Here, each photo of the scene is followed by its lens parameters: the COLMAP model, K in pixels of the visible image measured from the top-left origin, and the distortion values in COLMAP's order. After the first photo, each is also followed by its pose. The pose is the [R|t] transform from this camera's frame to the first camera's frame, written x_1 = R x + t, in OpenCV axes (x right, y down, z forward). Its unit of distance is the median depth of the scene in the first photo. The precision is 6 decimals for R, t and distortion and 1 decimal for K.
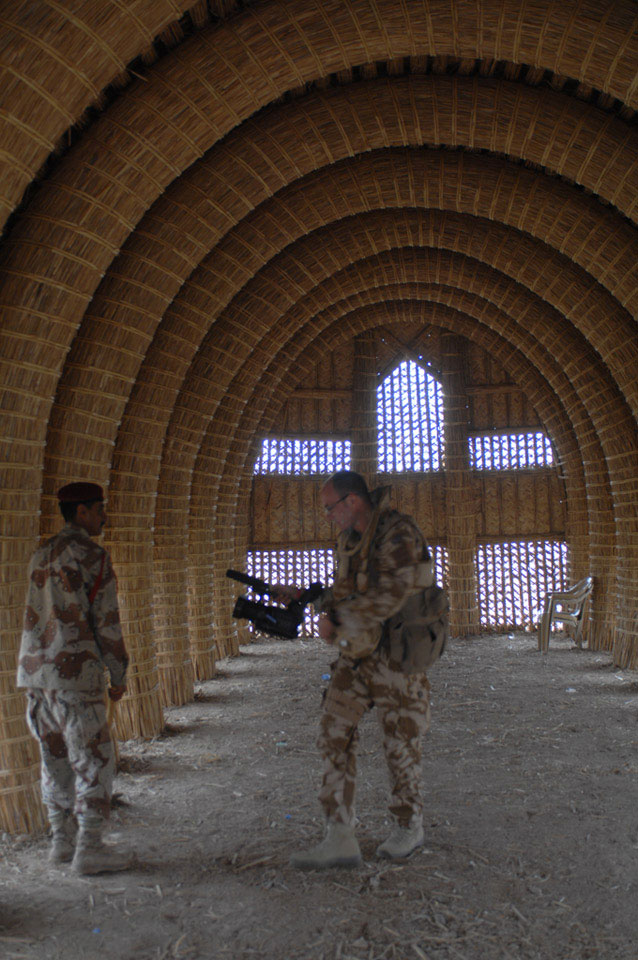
lens RADIAL K [[1258.9, 0, 318.5], [0, 1258.9, 480.1], [0, 0, 1]] dist [-0.016234, 0.000000]
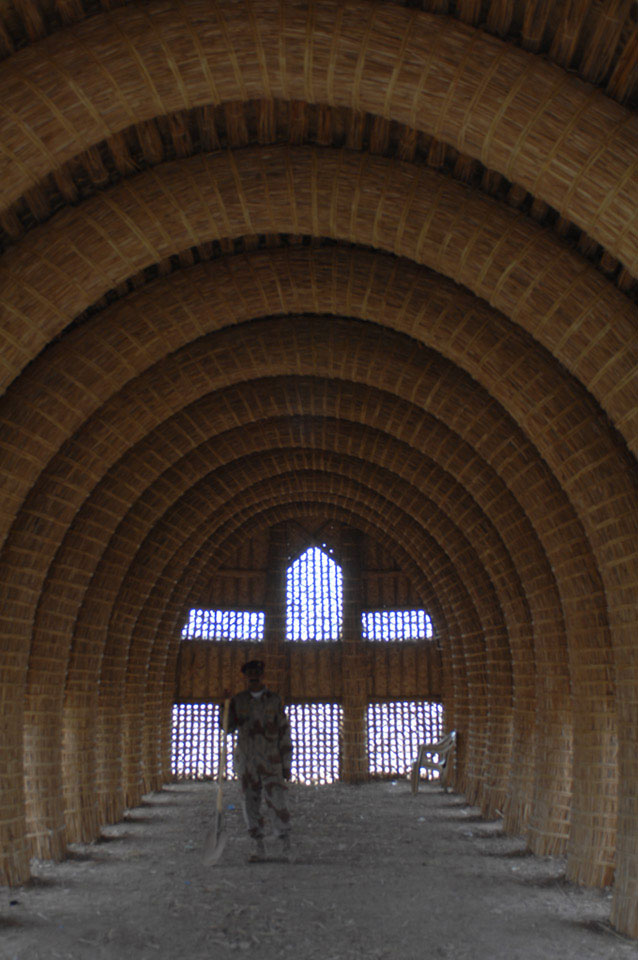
lens RADIAL K [[1258.9, 0, 320.0], [0, 1258.9, 481.0], [0, 0, 1]] dist [-0.016234, 0.000000]
pose [[0.998307, 0.034479, 0.046837, 0.026840], [-0.028321, 0.991586, -0.126314, -0.008913], [-0.050798, 0.124774, 0.990884, -0.299282]]
